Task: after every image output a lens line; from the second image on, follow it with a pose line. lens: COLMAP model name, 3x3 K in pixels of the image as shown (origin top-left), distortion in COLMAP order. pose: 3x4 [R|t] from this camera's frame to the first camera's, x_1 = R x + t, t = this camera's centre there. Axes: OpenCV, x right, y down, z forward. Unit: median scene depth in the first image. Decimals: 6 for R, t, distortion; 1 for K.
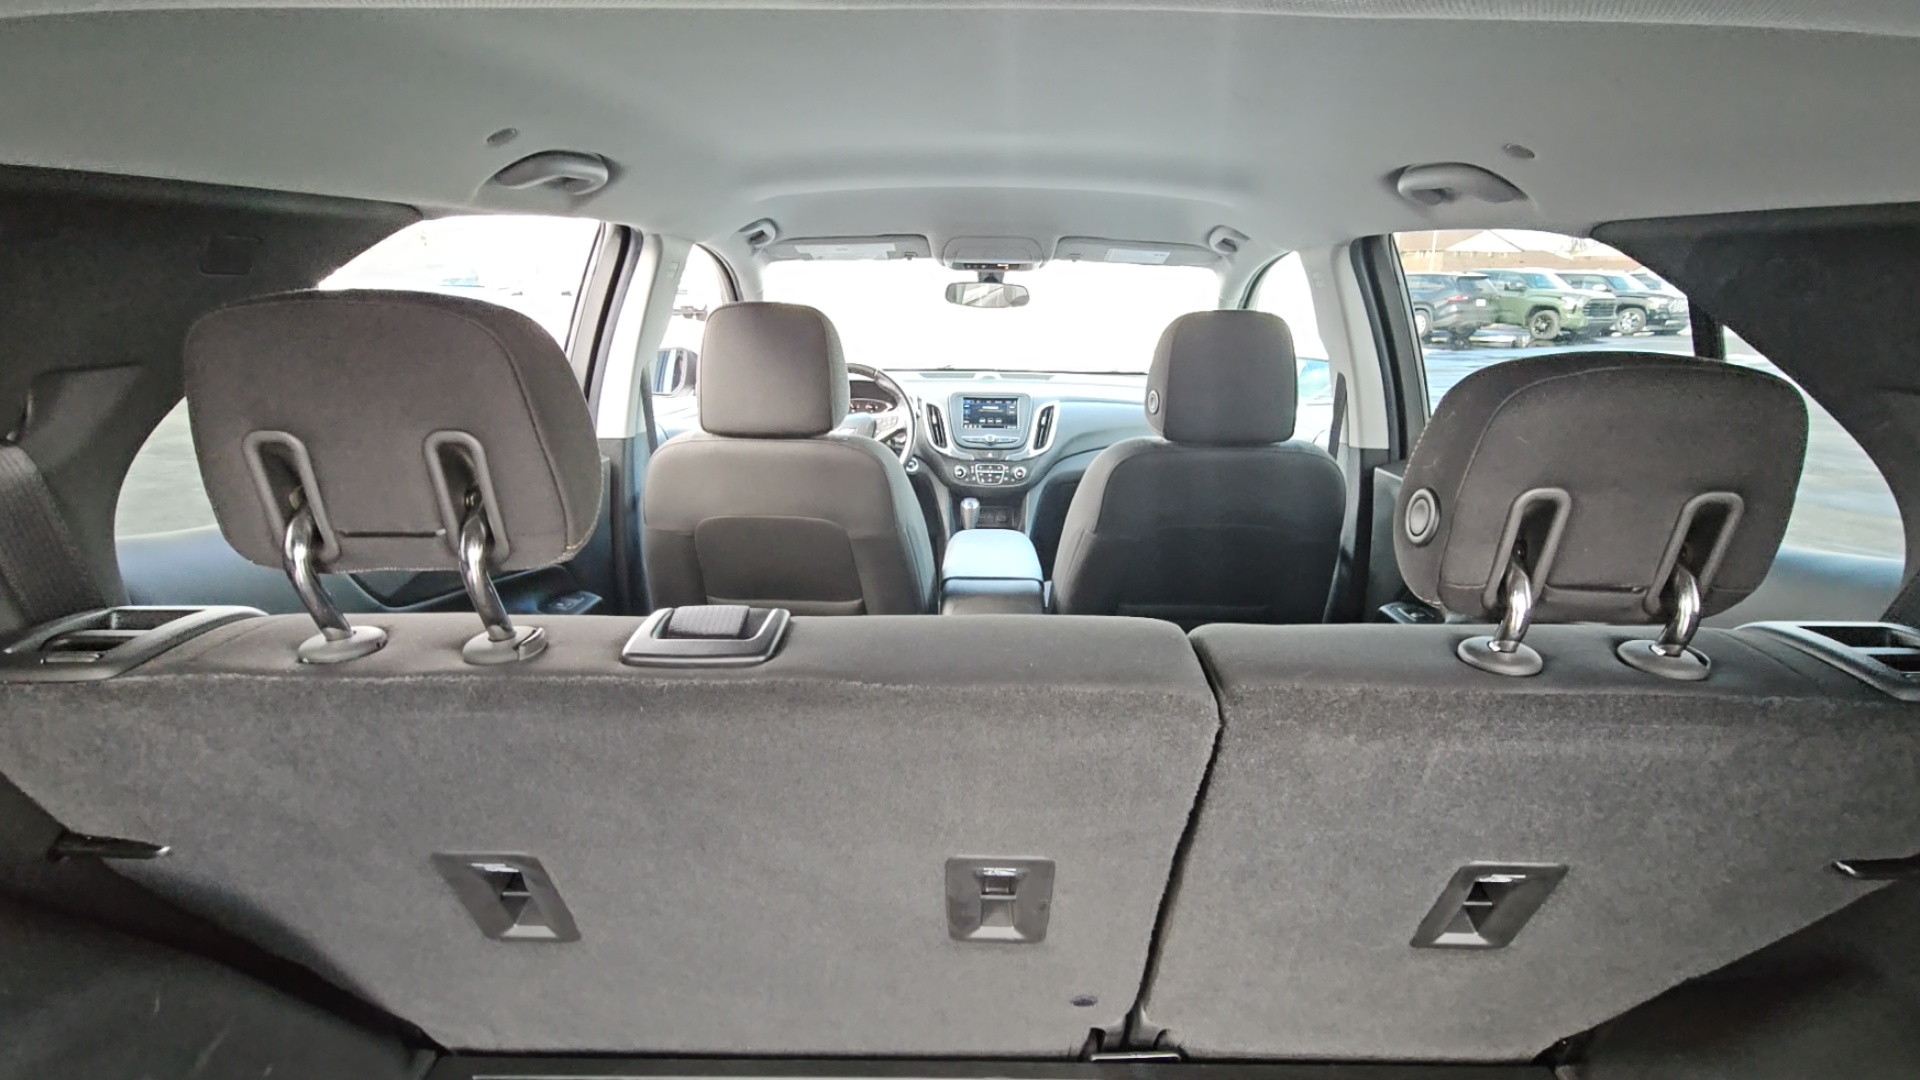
lens RADIAL K [[852.5, 0, 972.9], [0, 852.5, 529.5], [0, 0, 1]] dist [0.009529, -0.006840]
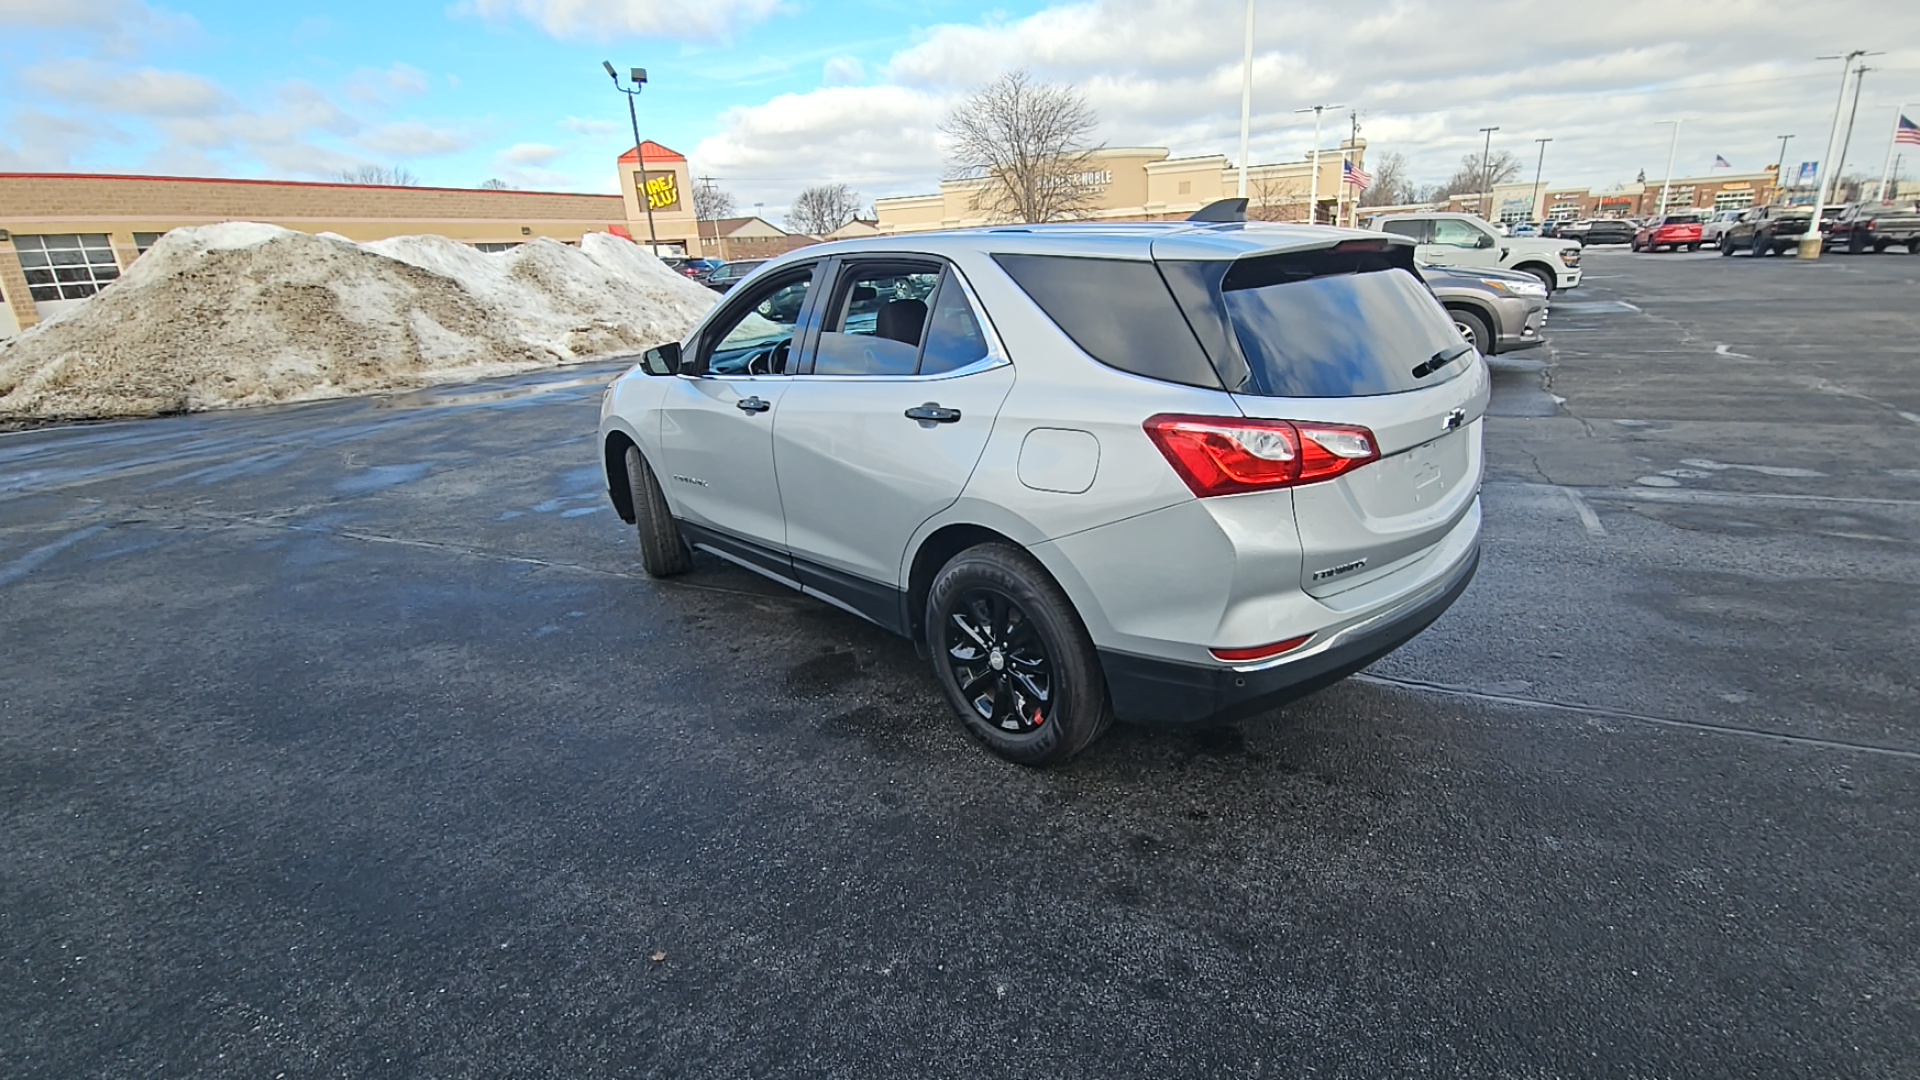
lens RADIAL K [[852.5, 0, 977.3], [0, 852.5, 542.7], [0, 0, 1]] dist [0.009529, -0.006840]
pose [[0.722017, -0.262486, 0.640151, -1.003050], [0.246206, 0.962151, 0.116826, 0.087625], [-0.646587, 0.073259, 0.759315, -0.499433]]
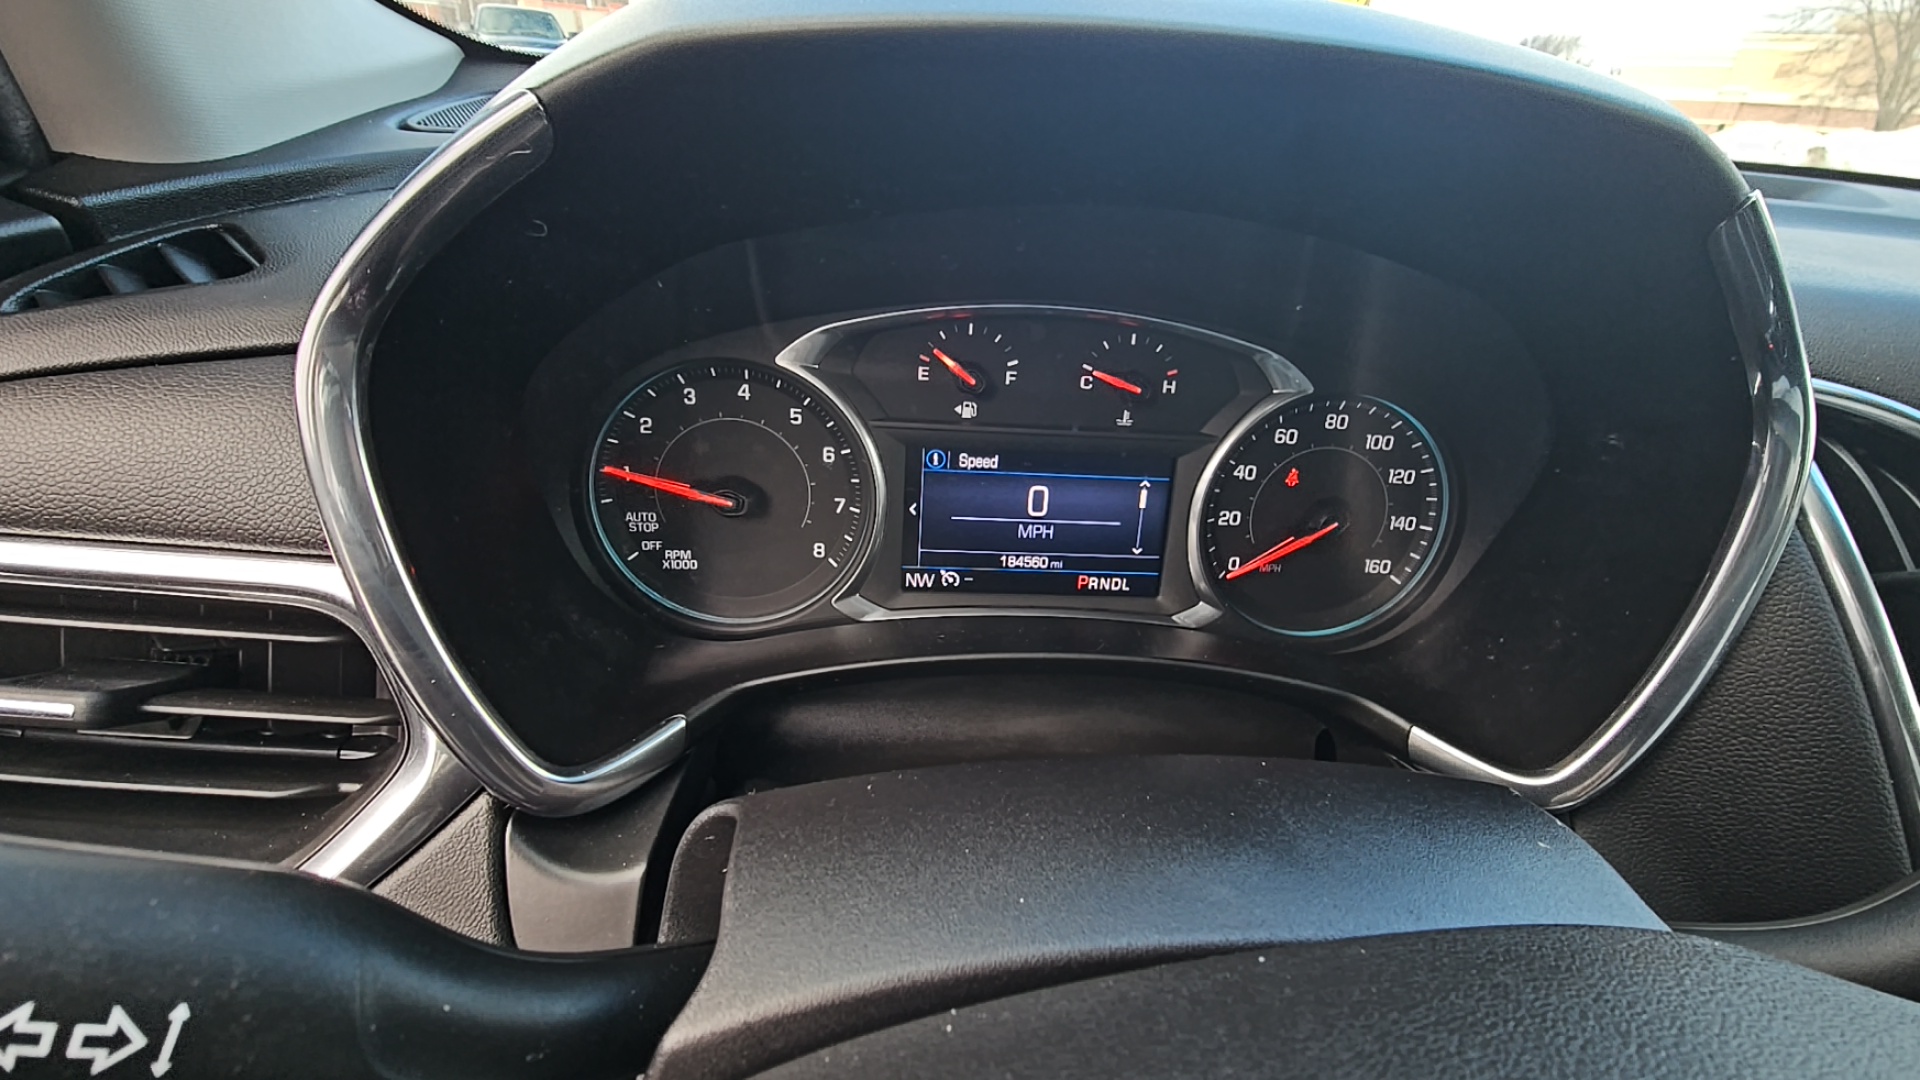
lens RADIAL K [[852.5, 0, 971.4], [0, 852.5, 554.5], [0, 0, 1]] dist [0.009529, -0.006840]
pose [[0.995037, 0.016625, 0.098107, -0.156070], [-0.037327, 0.976310, 0.213133, -0.149303], [-0.092239, -0.215737, 0.972085, 0.915249]]
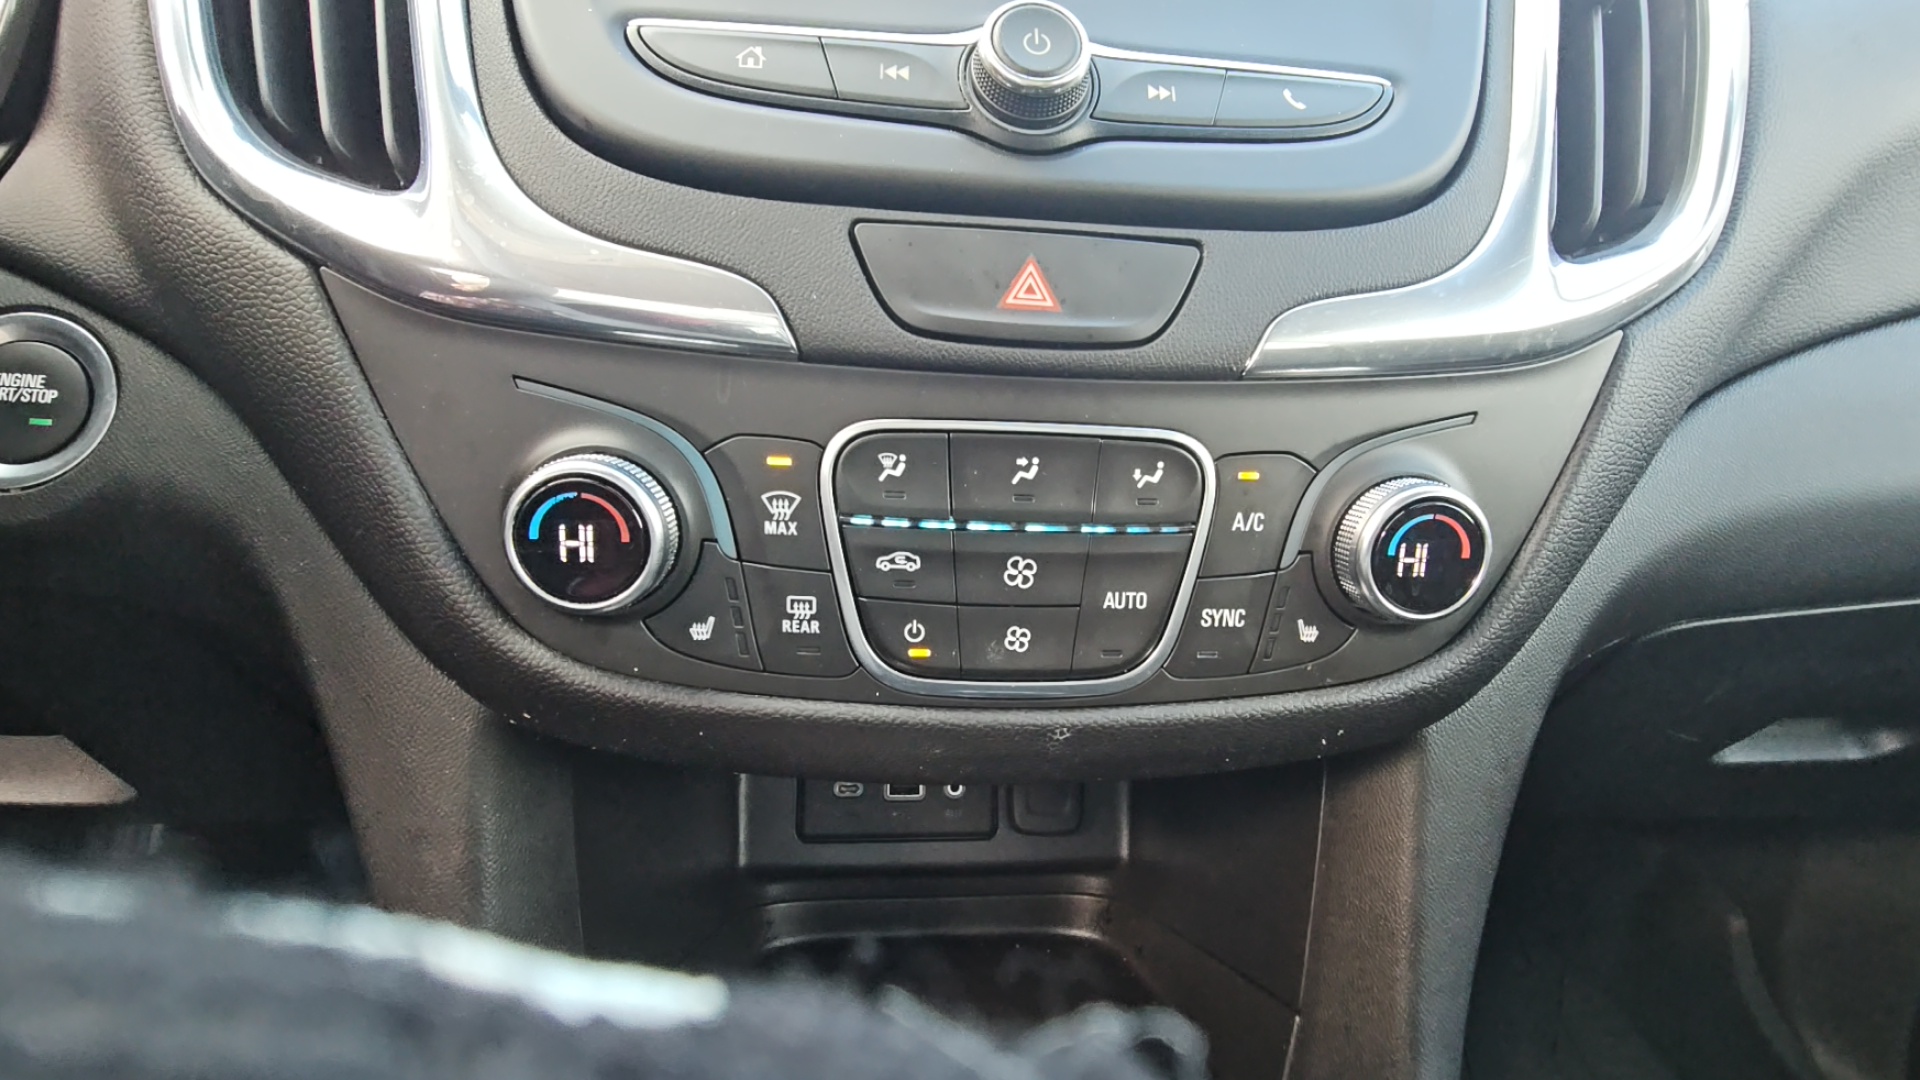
lens RADIAL K [[852.5, 0, 984.1], [0, 852.5, 548.1], [0, 0, 1]] dist [0.009529, -0.006840]
pose [[0.994566, 0.007387, 0.103844, 0.009162], [-0.017850, 0.994808, 0.100188, -0.071385], [-0.102565, -0.101497, 0.989535, 0.902869]]
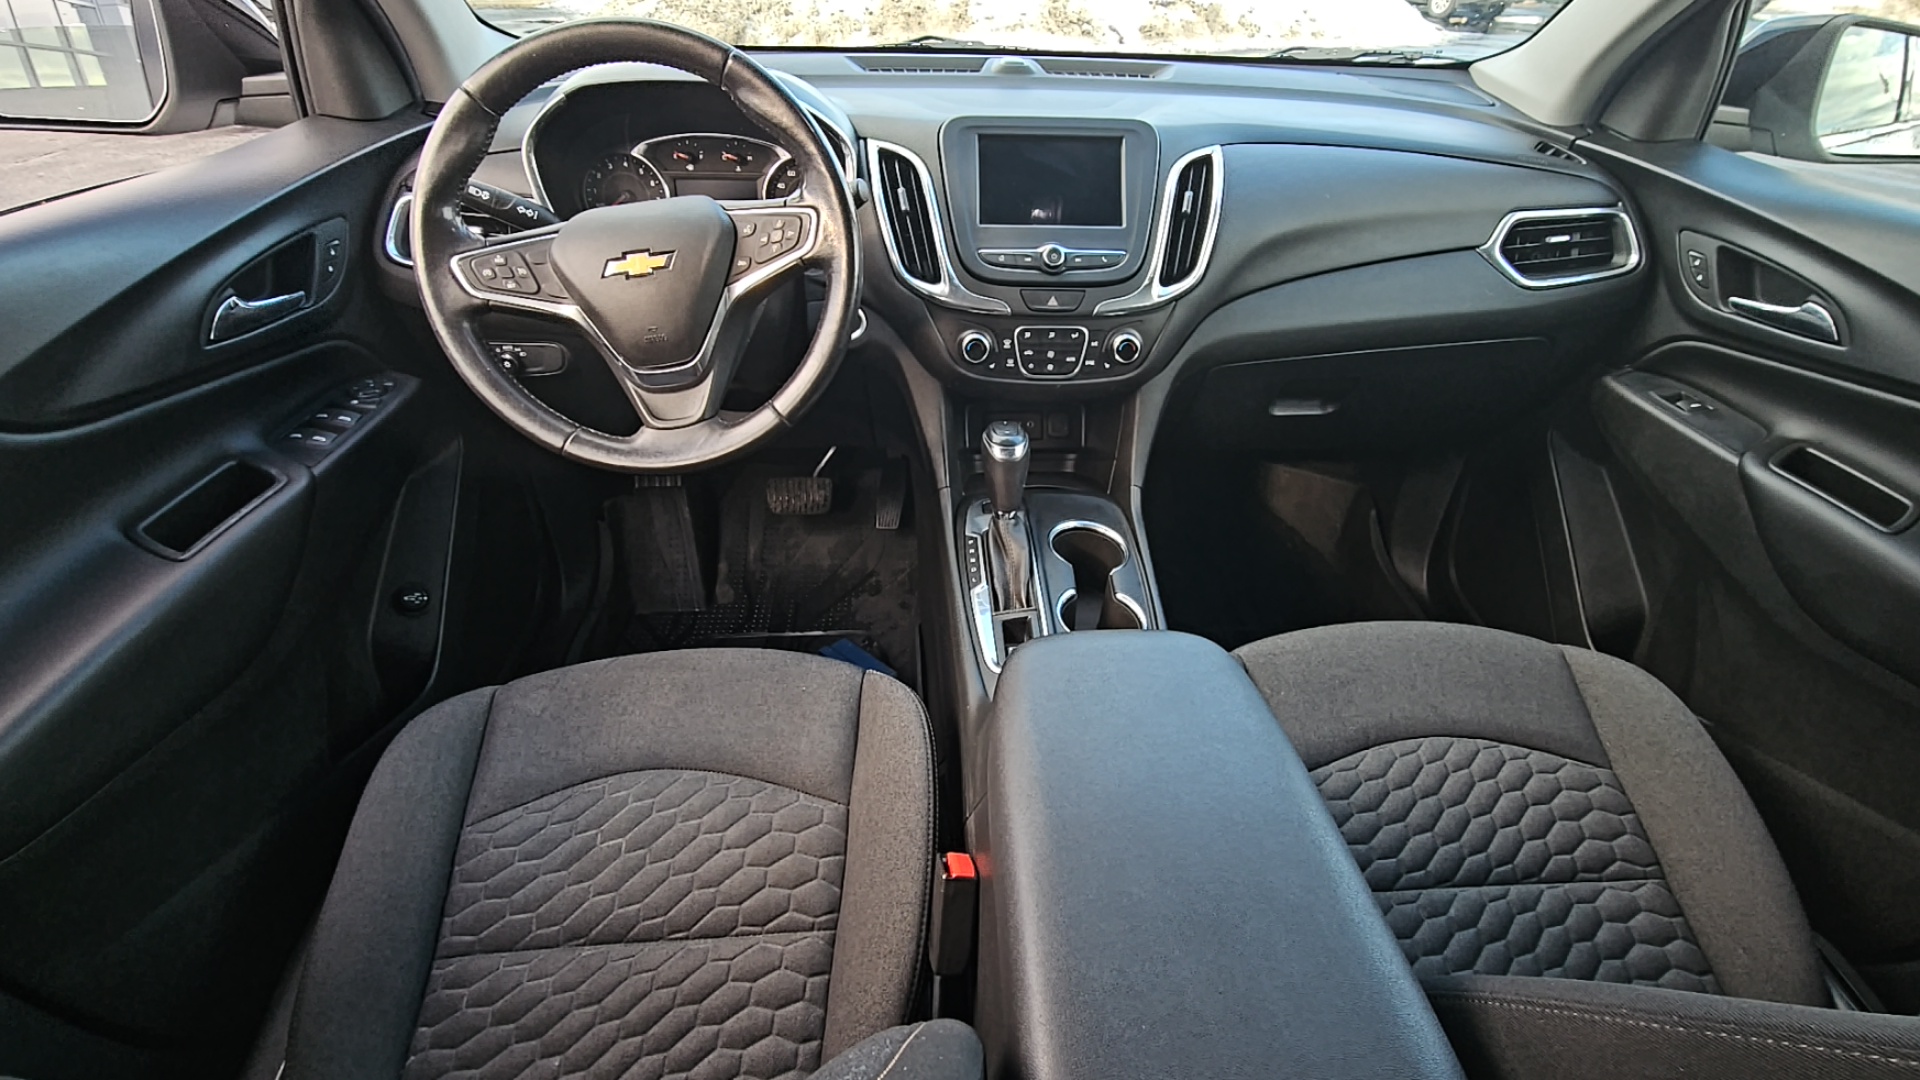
lens RADIAL K [[852.5, 0, 976.0], [0, 852.5, 543.7], [0, 0, 1]] dist [0.009529, -0.006840]
pose [[0.997753, -0.024023, 0.062551, -0.040148], [0.002146, 0.944497, 0.328514, -0.108029], [-0.066971, -0.327641, 0.942426, 0.585043]]
